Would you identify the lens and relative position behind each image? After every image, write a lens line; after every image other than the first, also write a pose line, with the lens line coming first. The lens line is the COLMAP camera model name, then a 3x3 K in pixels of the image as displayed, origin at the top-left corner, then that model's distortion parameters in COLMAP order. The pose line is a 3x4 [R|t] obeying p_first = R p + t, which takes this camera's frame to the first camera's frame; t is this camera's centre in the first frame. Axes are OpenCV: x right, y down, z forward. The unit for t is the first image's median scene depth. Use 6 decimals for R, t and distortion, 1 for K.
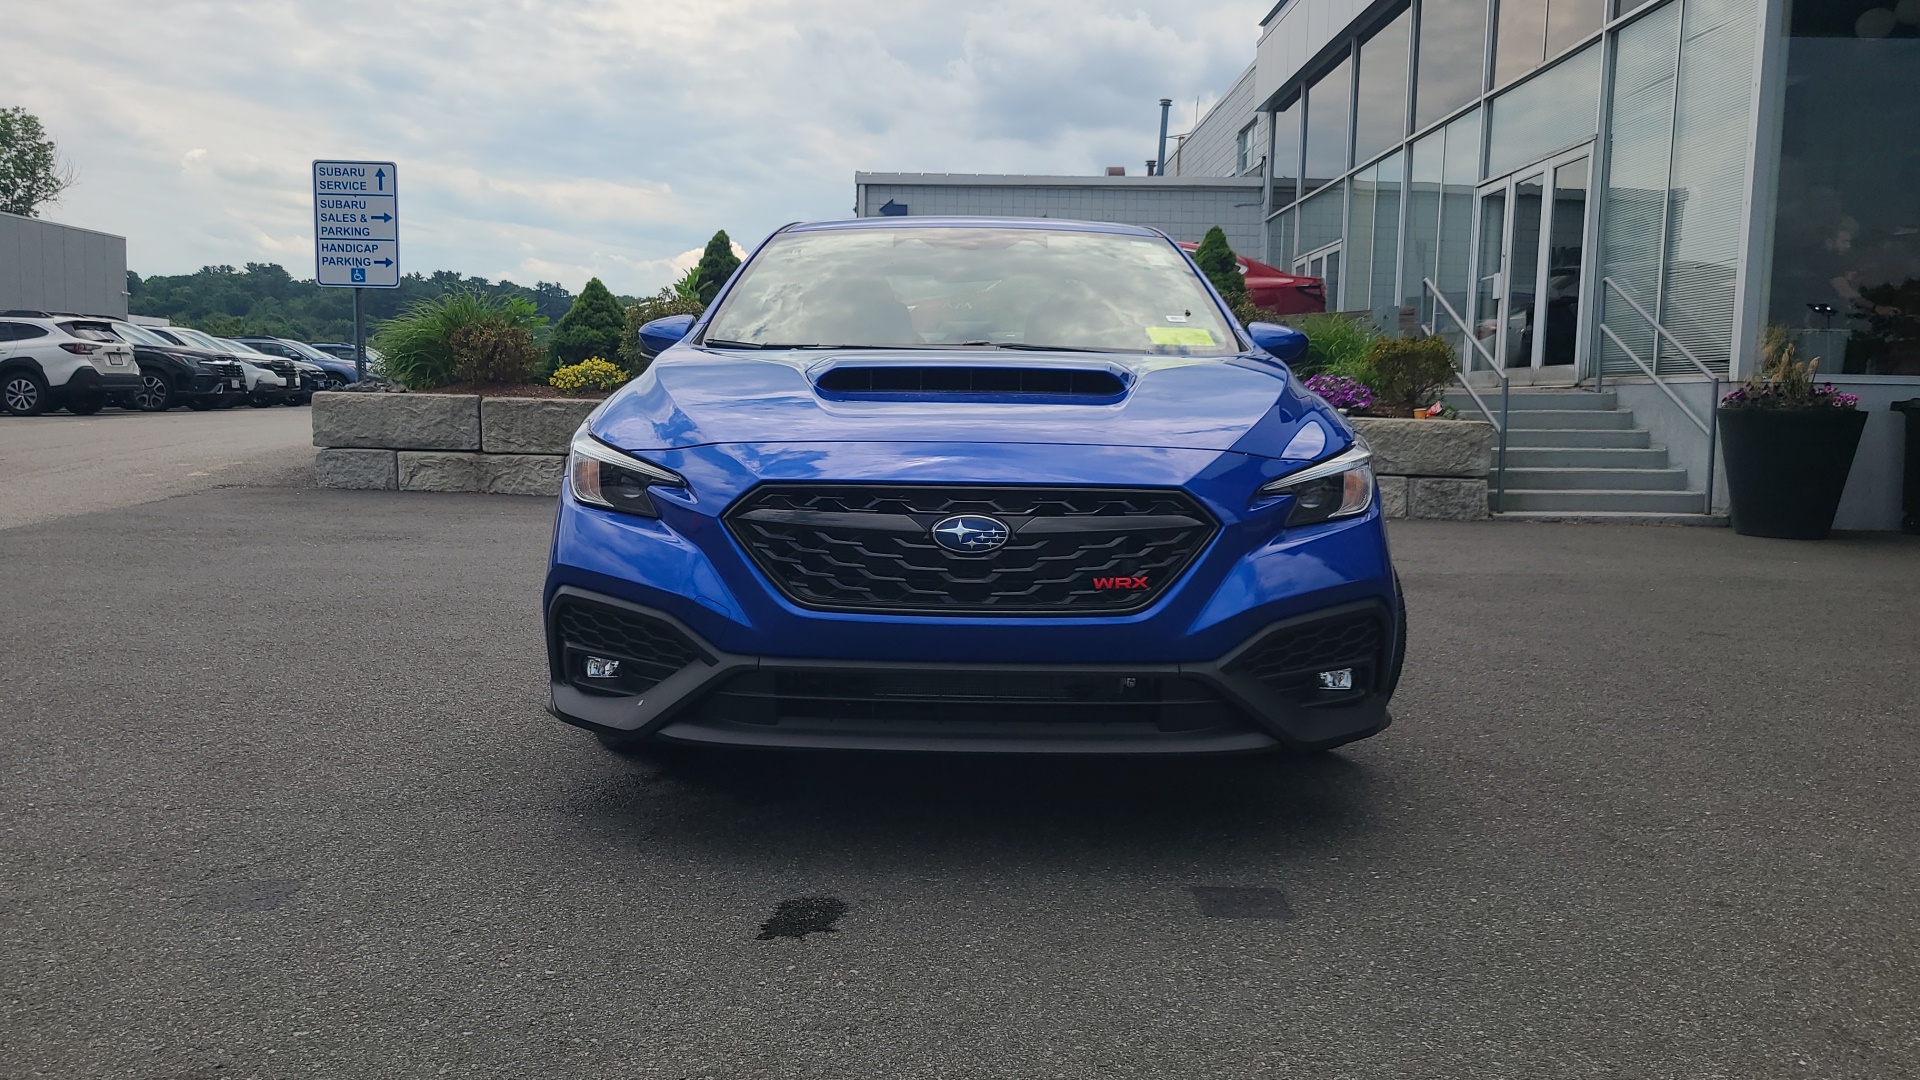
lens RADIAL K [[1446.8, 0, 932.9], [0, 1446.8, 540.4], [0, 0, 1]] dist [0.047973, -0.003154]
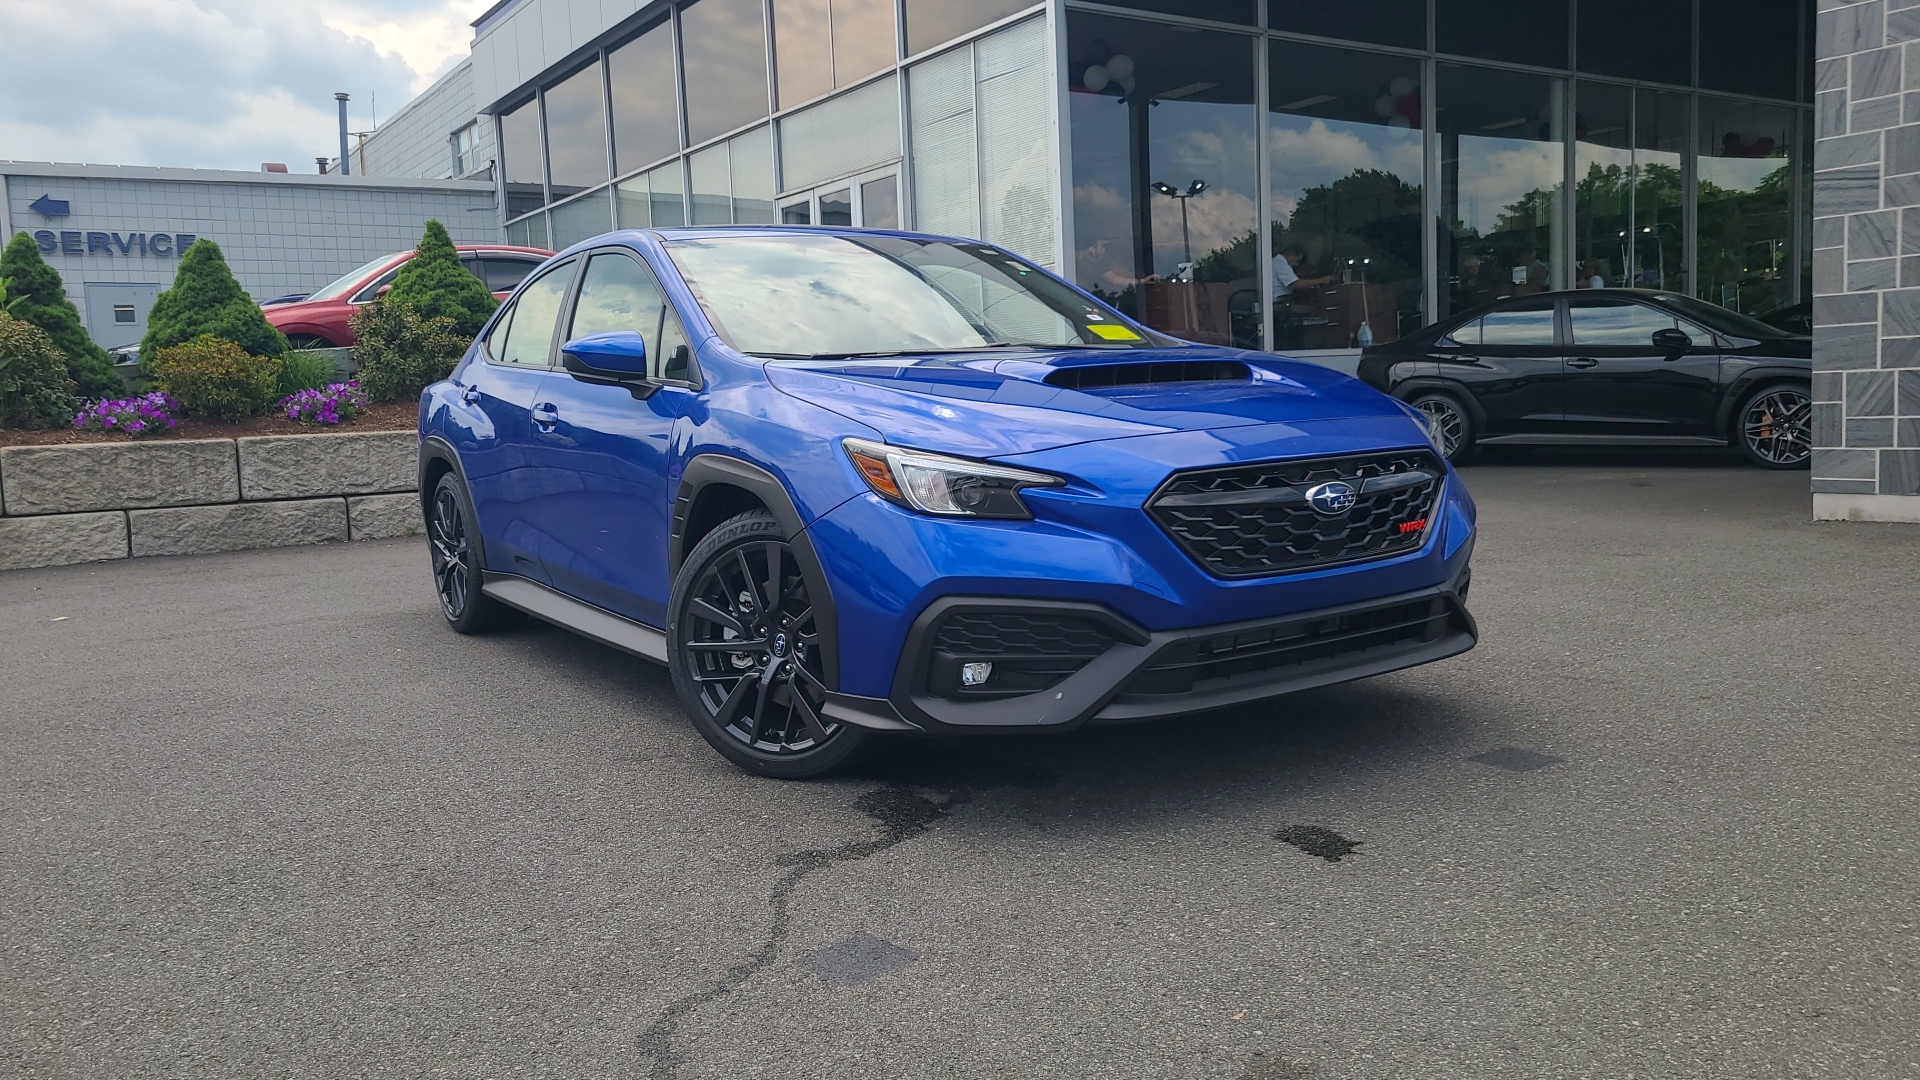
lens RADIAL K [[1438.3, 0, 960.0], [0, 1438.3, 540.0], [0, 0, 1]] dist [0.065577, -0.059550]
pose [[0.825151, -0.114190, 0.553251, -0.122371], [0.115782, 0.992752, 0.032218, -0.006045], [-0.552920, 0.037472, 0.832391, 0.026151]]
